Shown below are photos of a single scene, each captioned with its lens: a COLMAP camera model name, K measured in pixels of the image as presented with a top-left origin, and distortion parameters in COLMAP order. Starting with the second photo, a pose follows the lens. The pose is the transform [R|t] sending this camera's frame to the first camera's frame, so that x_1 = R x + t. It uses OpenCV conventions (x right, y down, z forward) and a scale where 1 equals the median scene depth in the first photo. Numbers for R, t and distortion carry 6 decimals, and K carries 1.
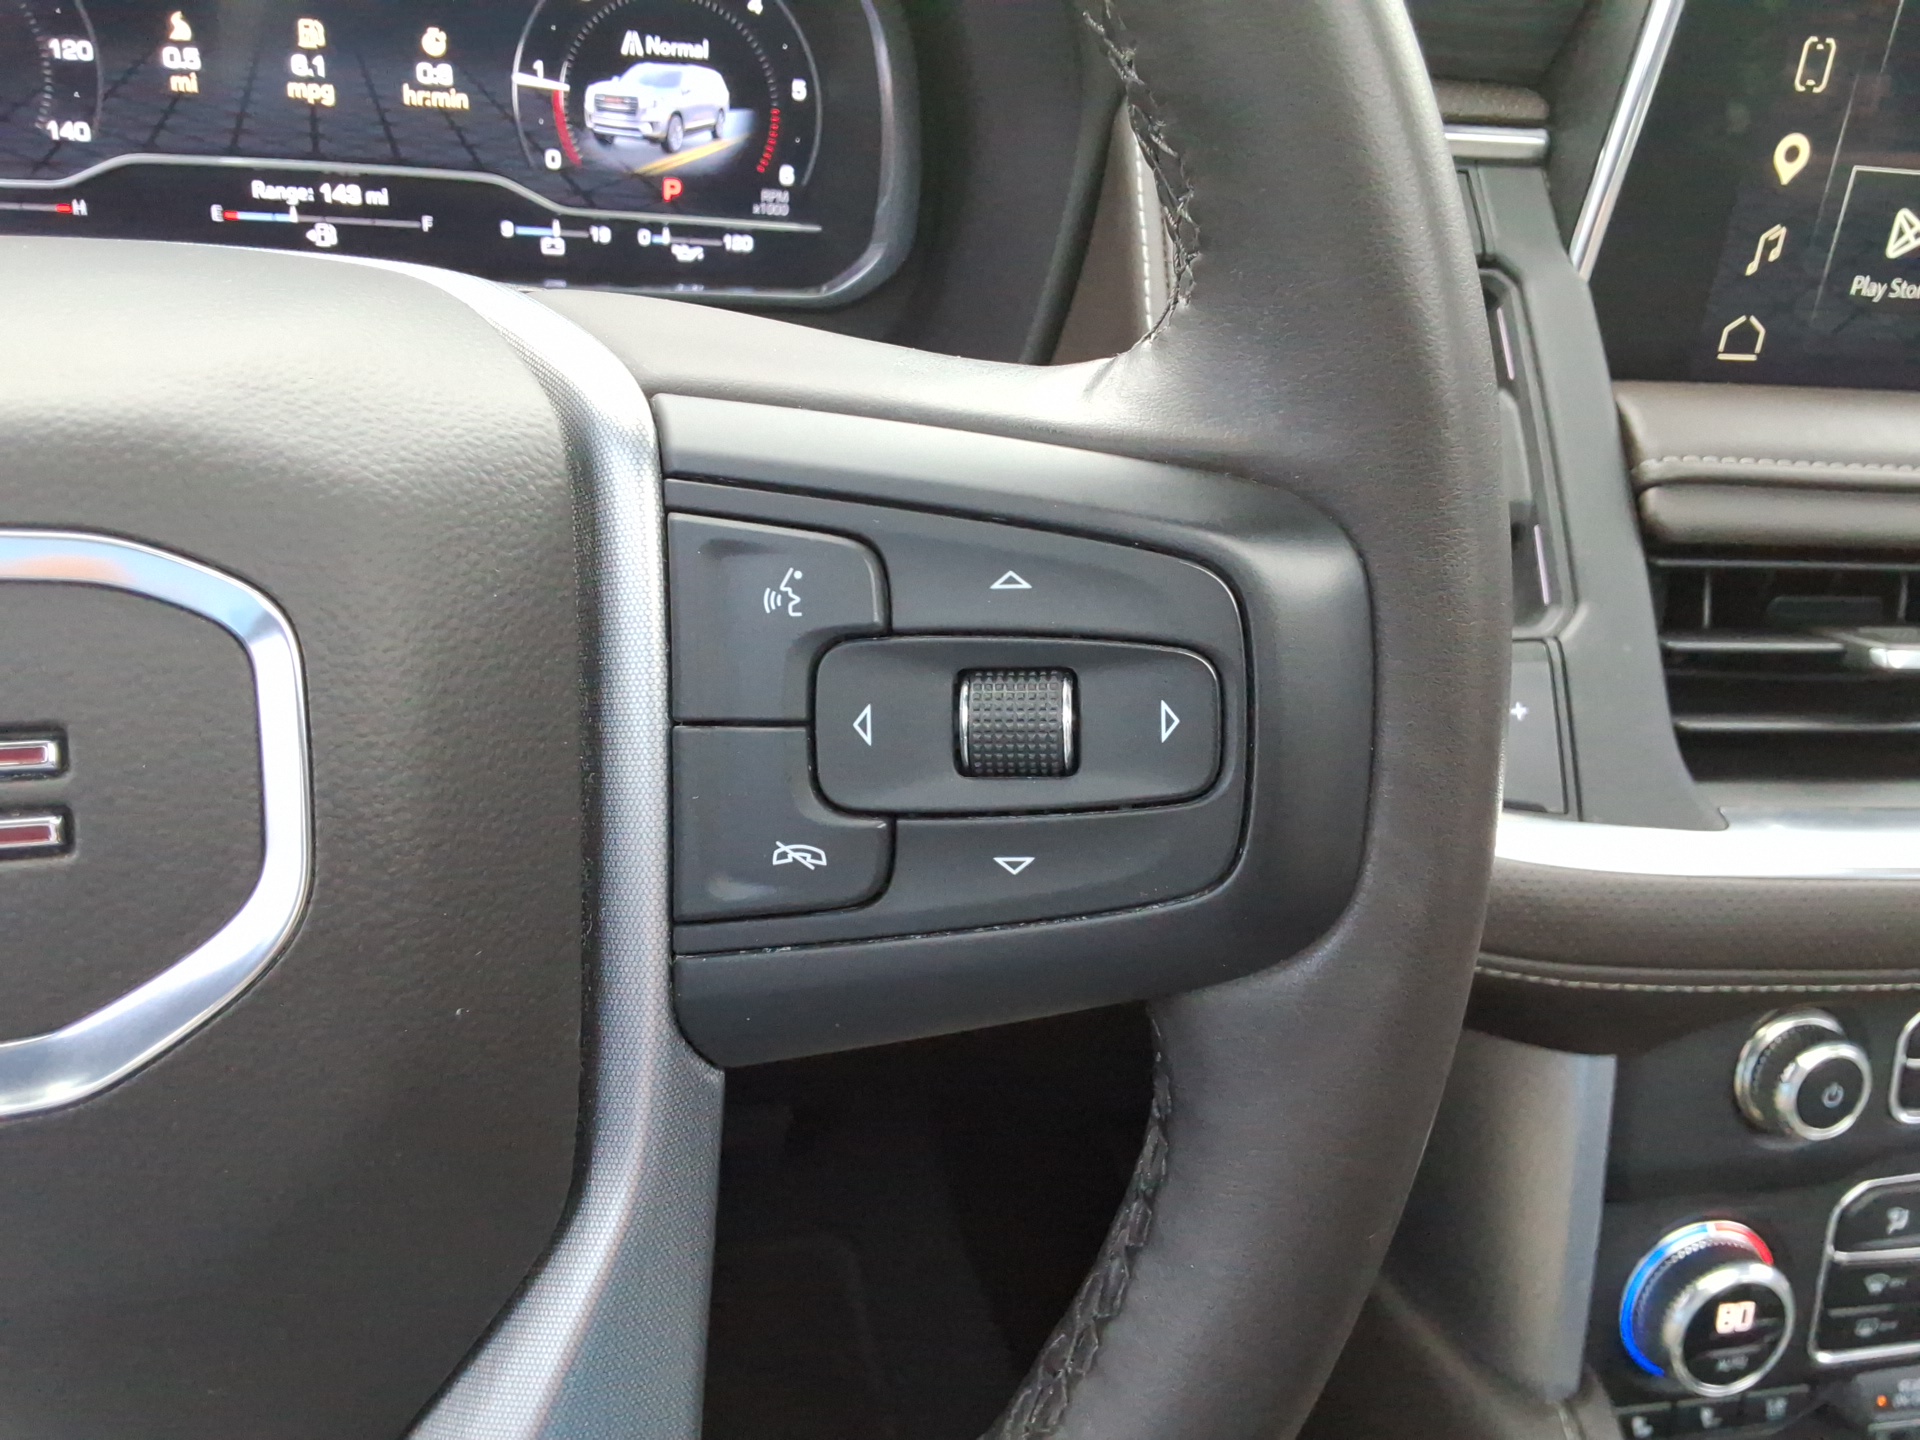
lens RADIAL K [[1524.5, 0, 962.6], [0, 1524.5, 697.2], [0, 0, 1]] dist [0.113742, -0.179296]
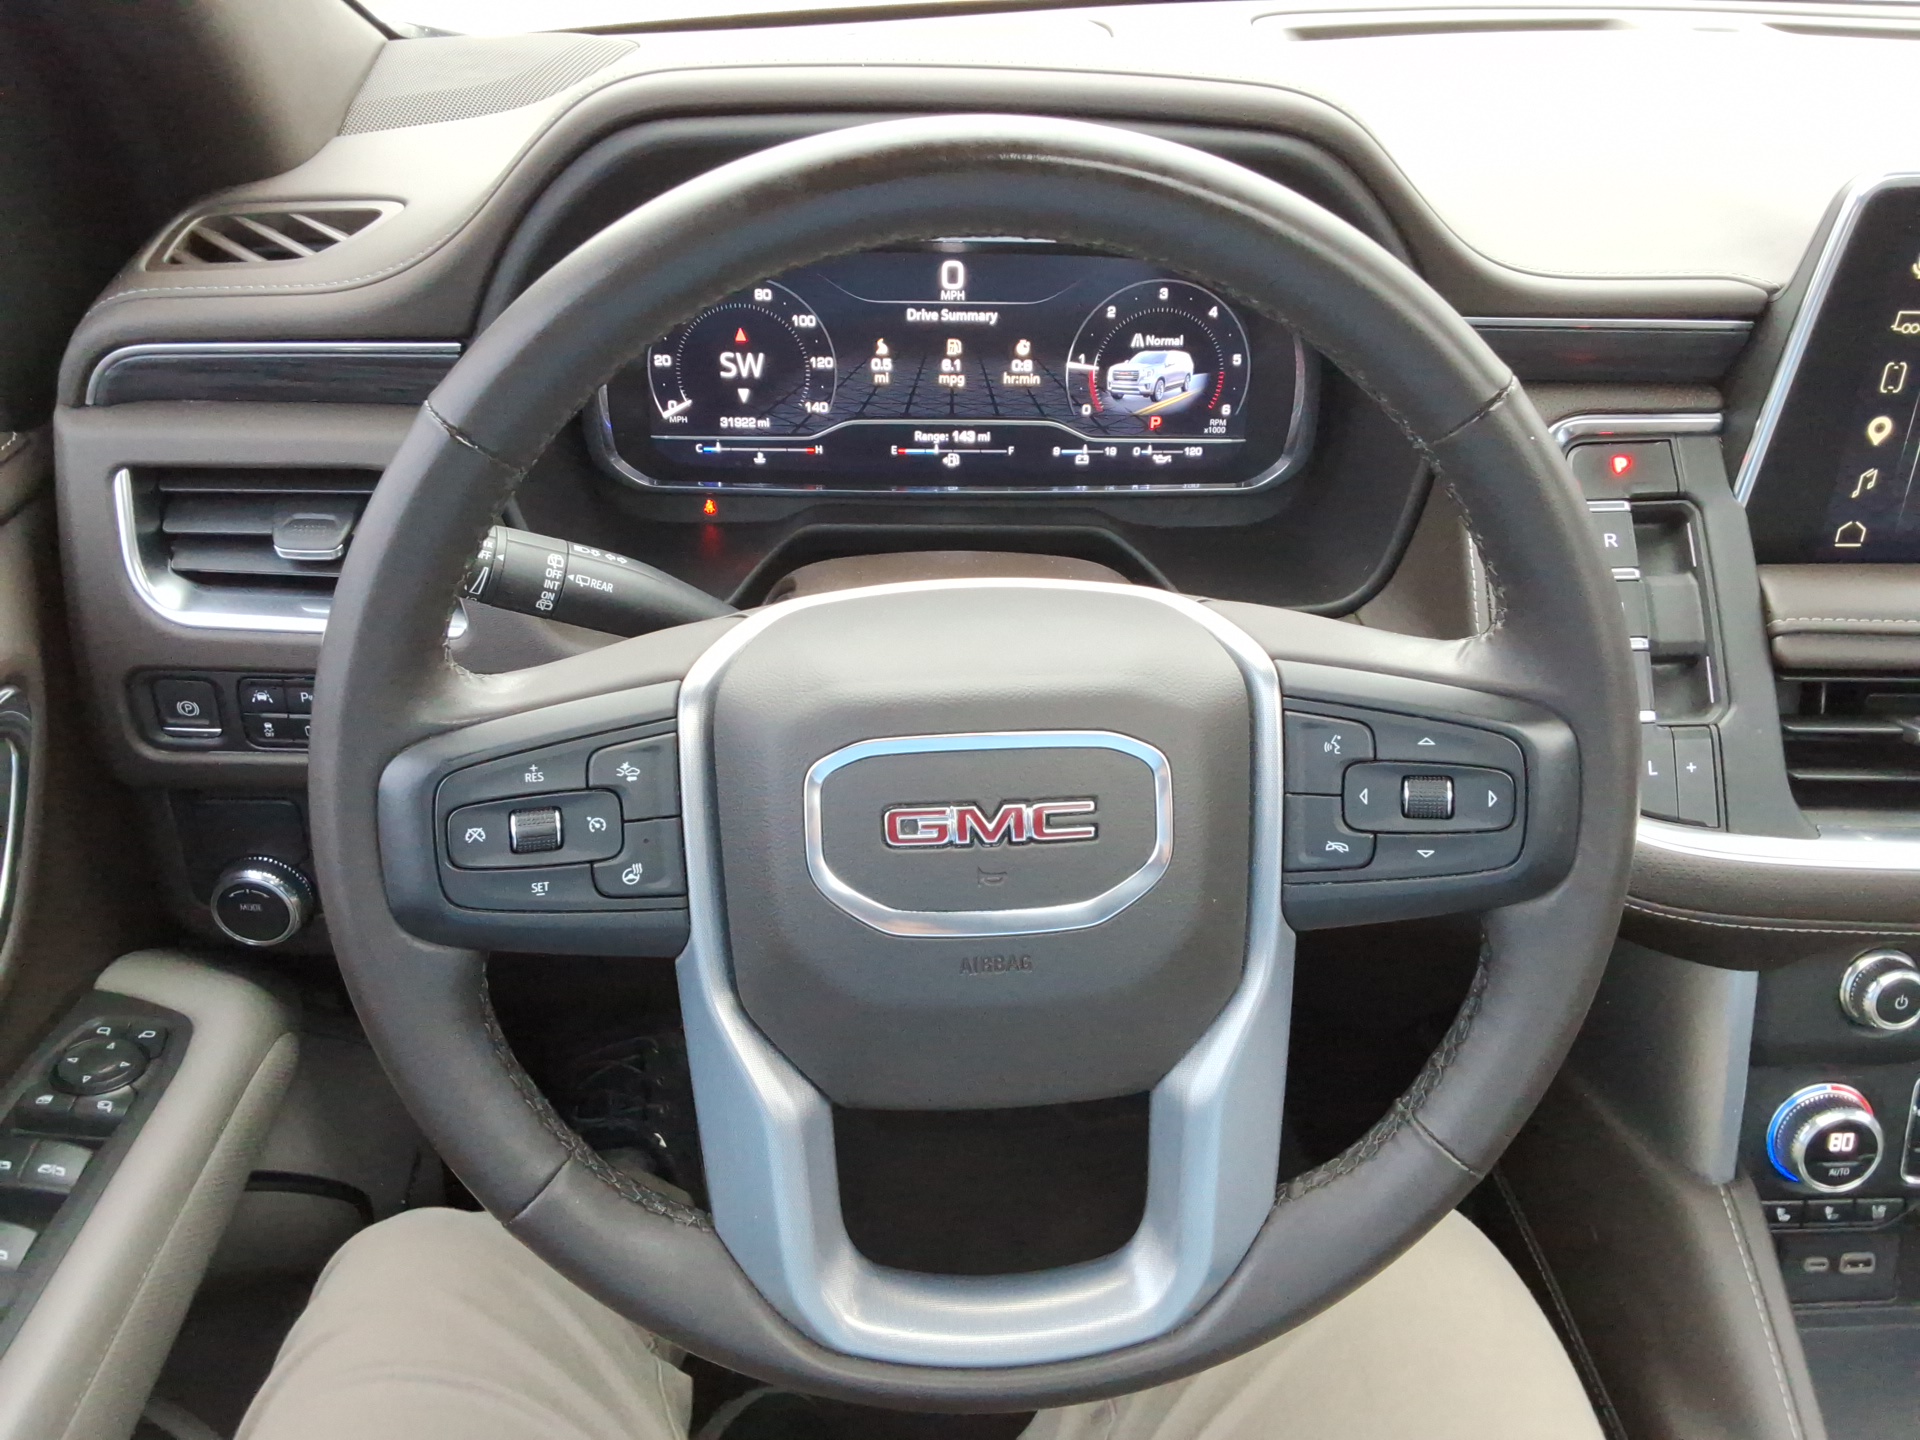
lens RADIAL K [[1524.5, 0, 972.7], [0, 1524.5, 689.5], [0, 0, 1]] dist [0.113742, -0.179296]
pose [[0.986797, 0.011476, -0.161553, -0.130079], [-0.008362, 0.999766, 0.019938, -0.089668], [0.161745, -0.018324, 0.986663, -0.707900]]
